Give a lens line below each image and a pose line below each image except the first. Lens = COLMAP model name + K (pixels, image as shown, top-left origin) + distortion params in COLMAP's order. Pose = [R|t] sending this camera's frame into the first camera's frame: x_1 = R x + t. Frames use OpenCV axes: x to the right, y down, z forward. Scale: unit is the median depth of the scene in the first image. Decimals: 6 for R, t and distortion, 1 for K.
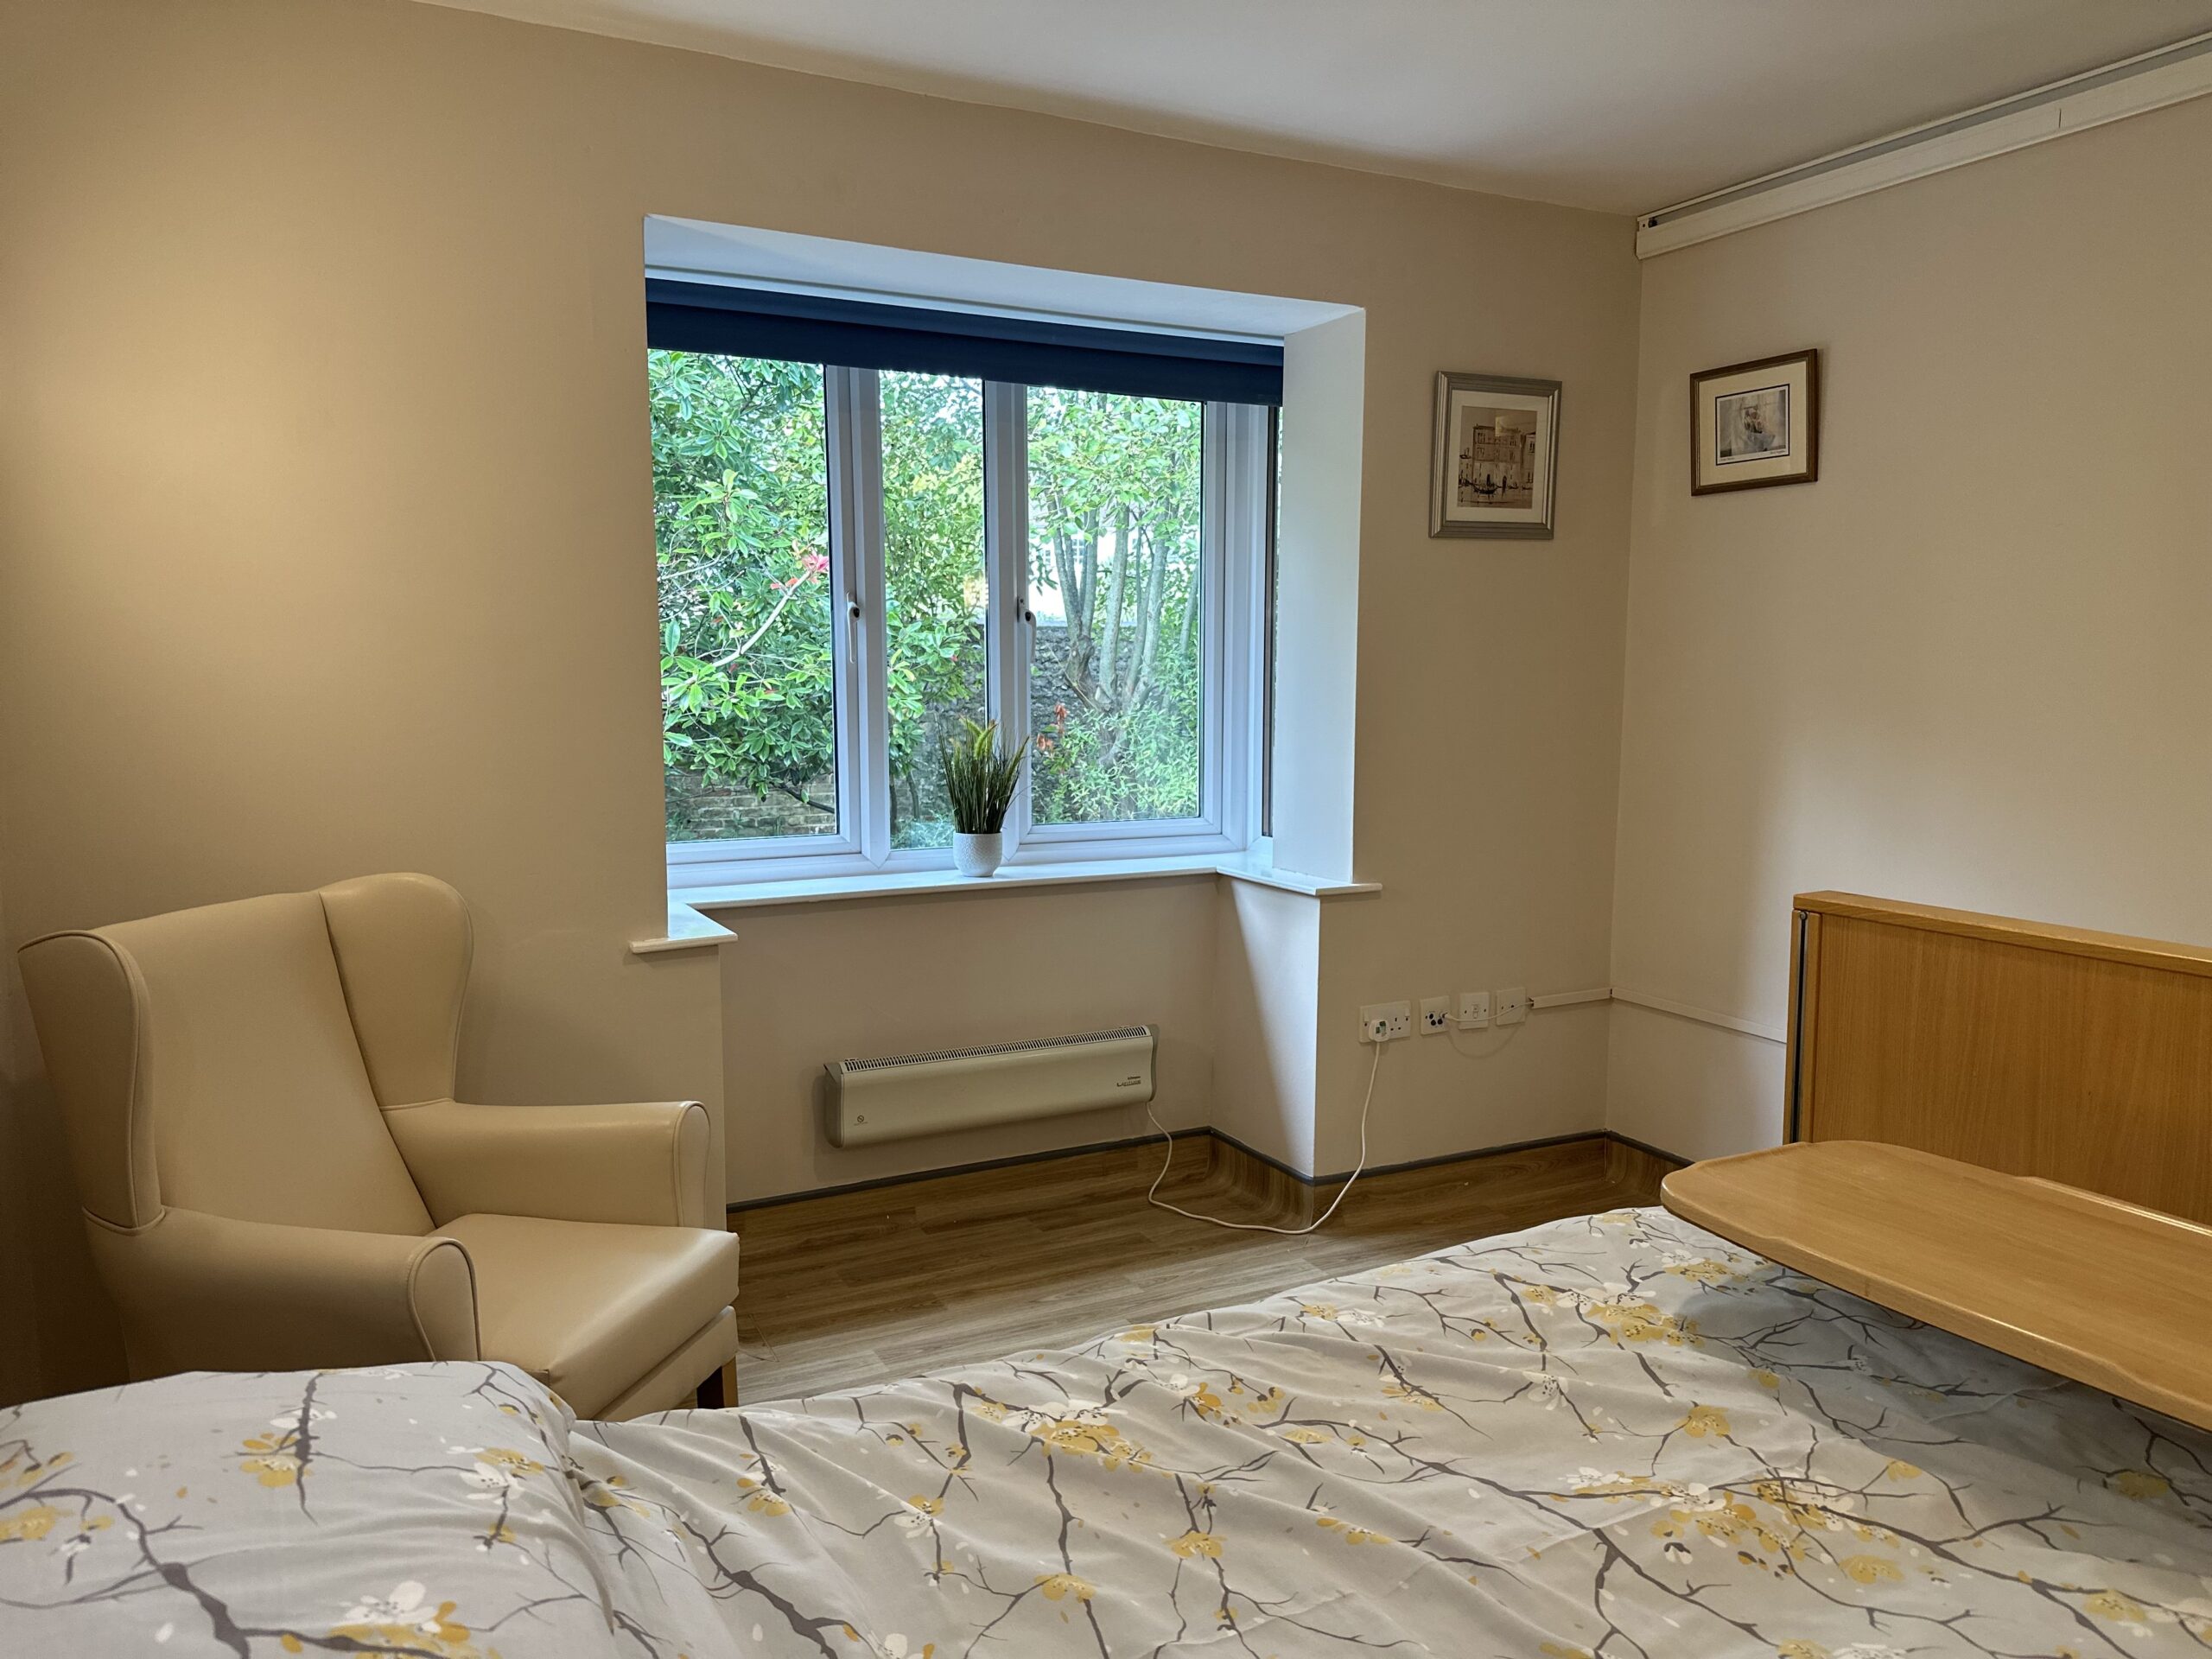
lens RADIAL K [[1578.9, 0, 1100.6], [0, 1578.9, 812.0], [0, 0, 1]] dist [-0.003288, -0.000168]
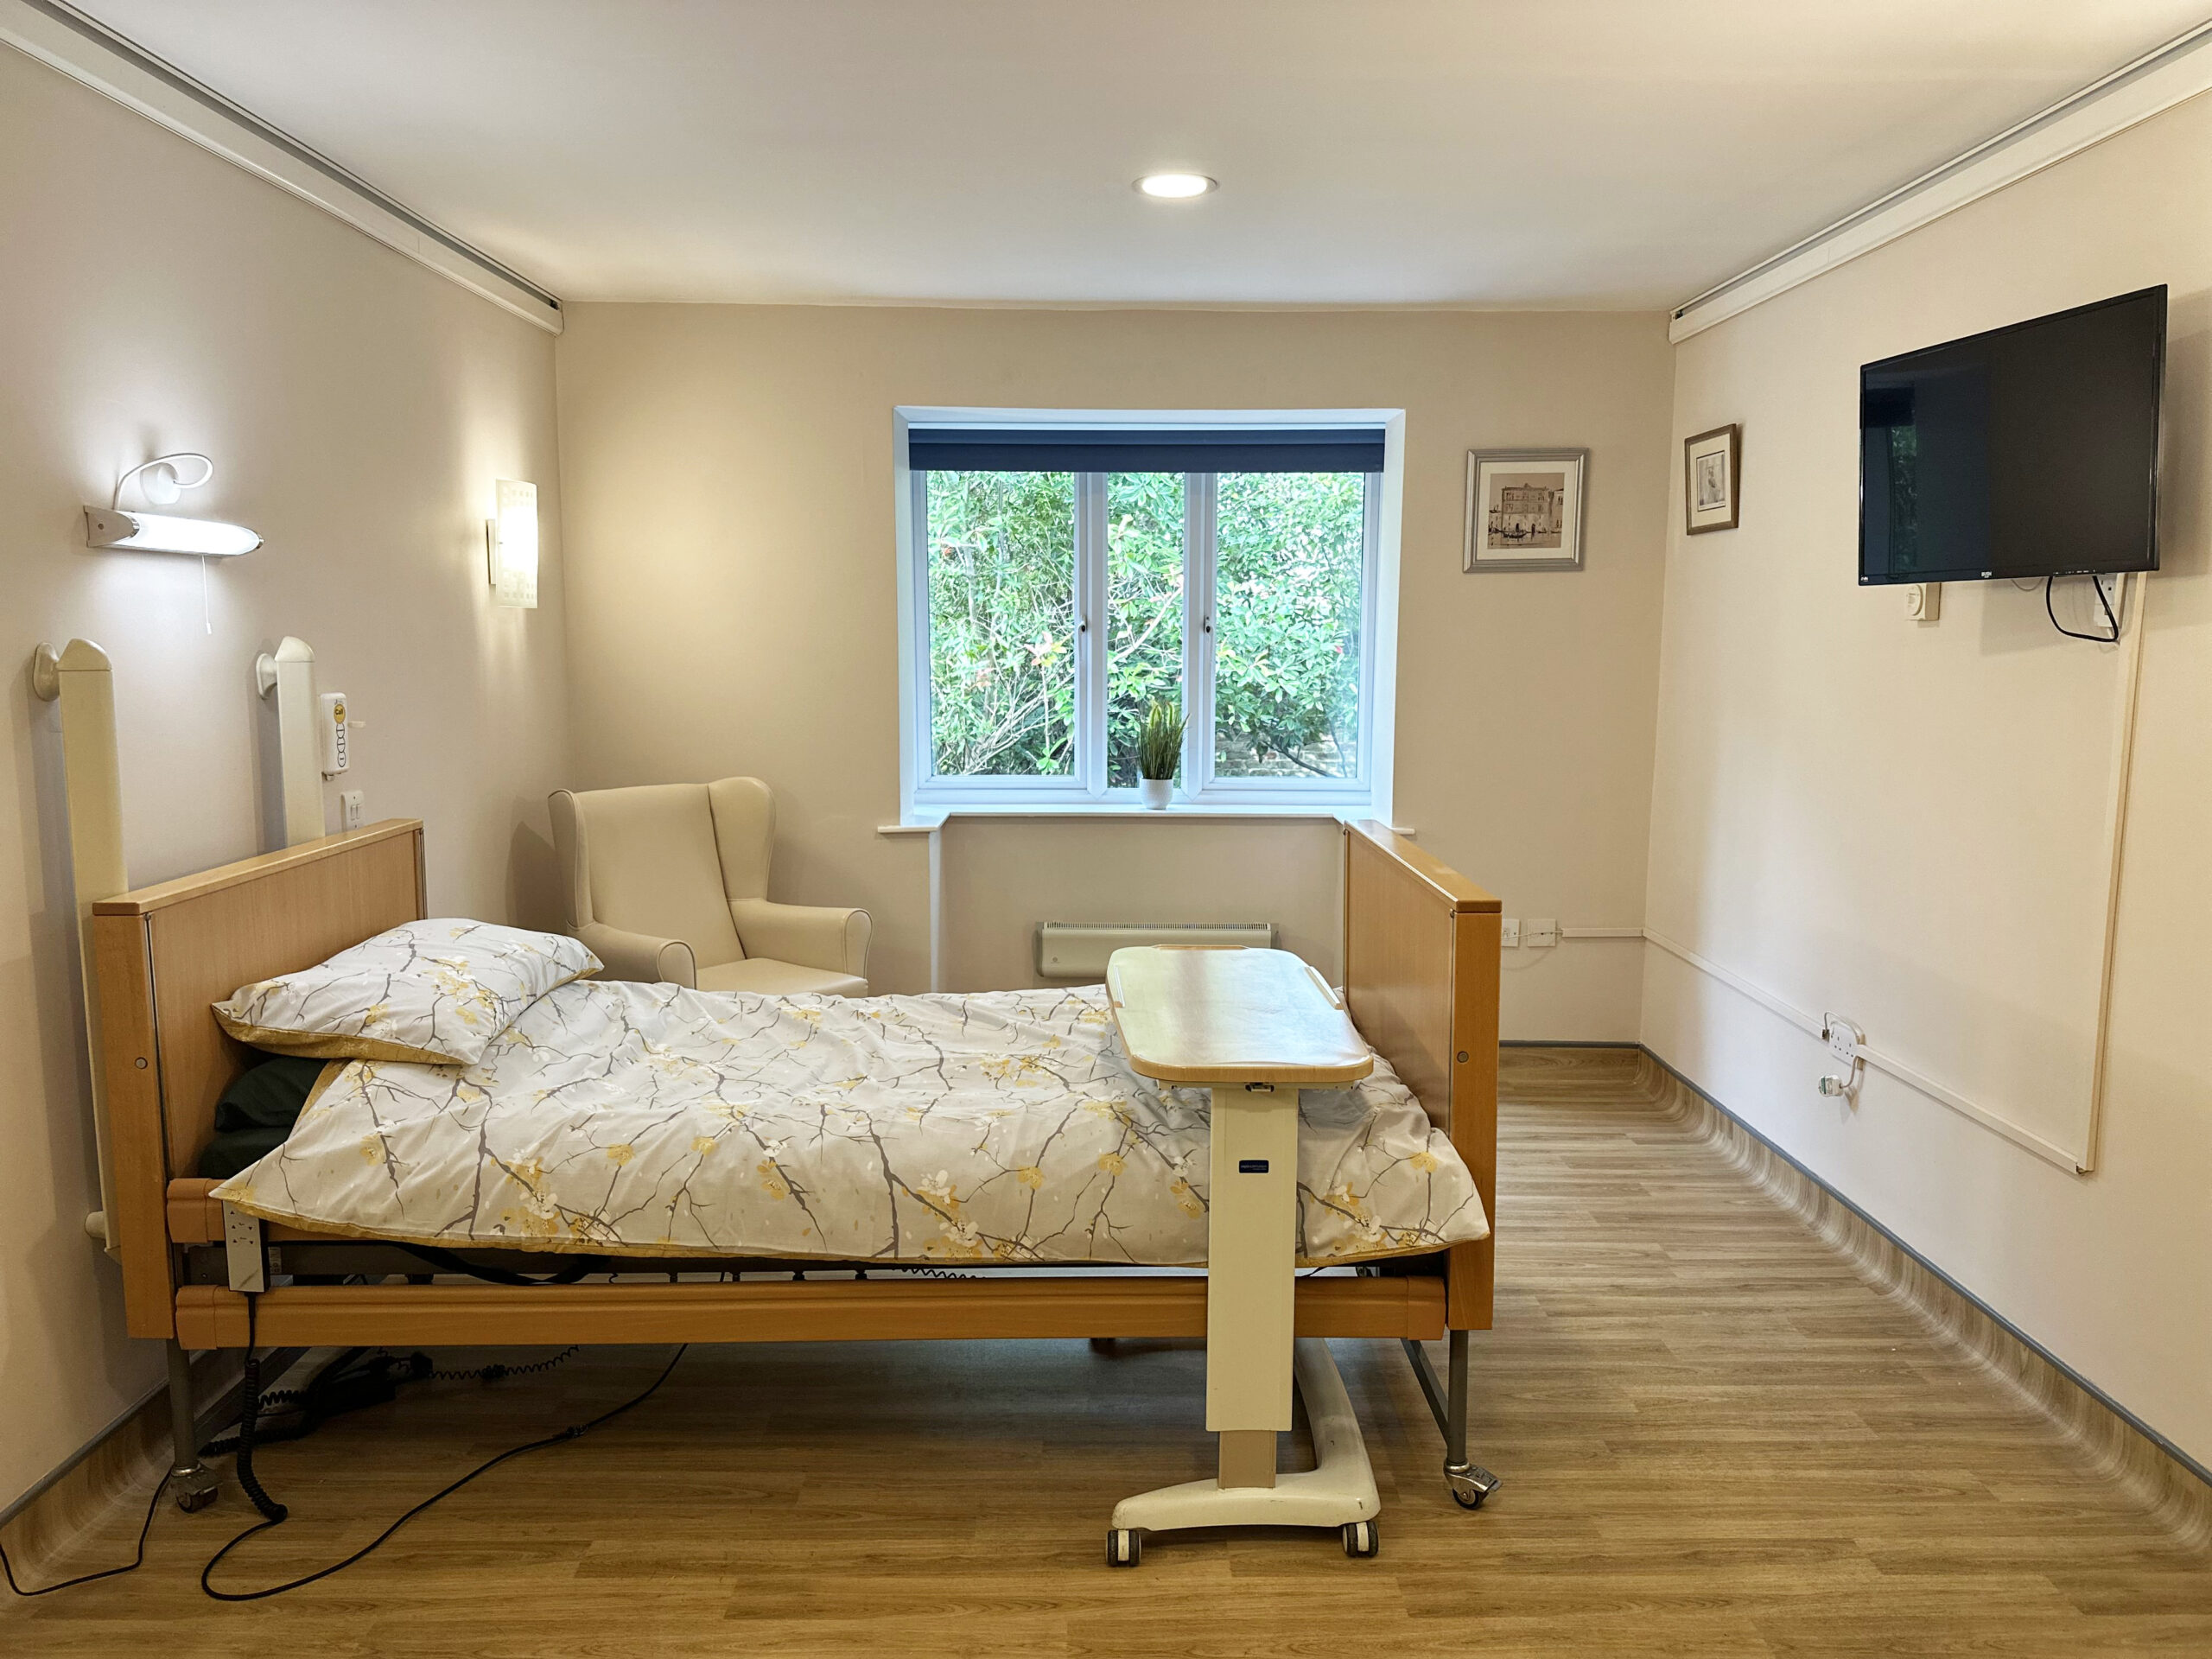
lens RADIAL K [[1578.9, 0, 1107.5], [0, 1578.9, 839.6], [0, 0, 1]] dist [-0.003288, -0.000168]
pose [[0.900968, 0.062873, -0.429305, 0.520264], [-0.048489, 0.997838, 0.044372, 0.007018], [0.431167, -0.019162, 0.902069, -0.337688]]
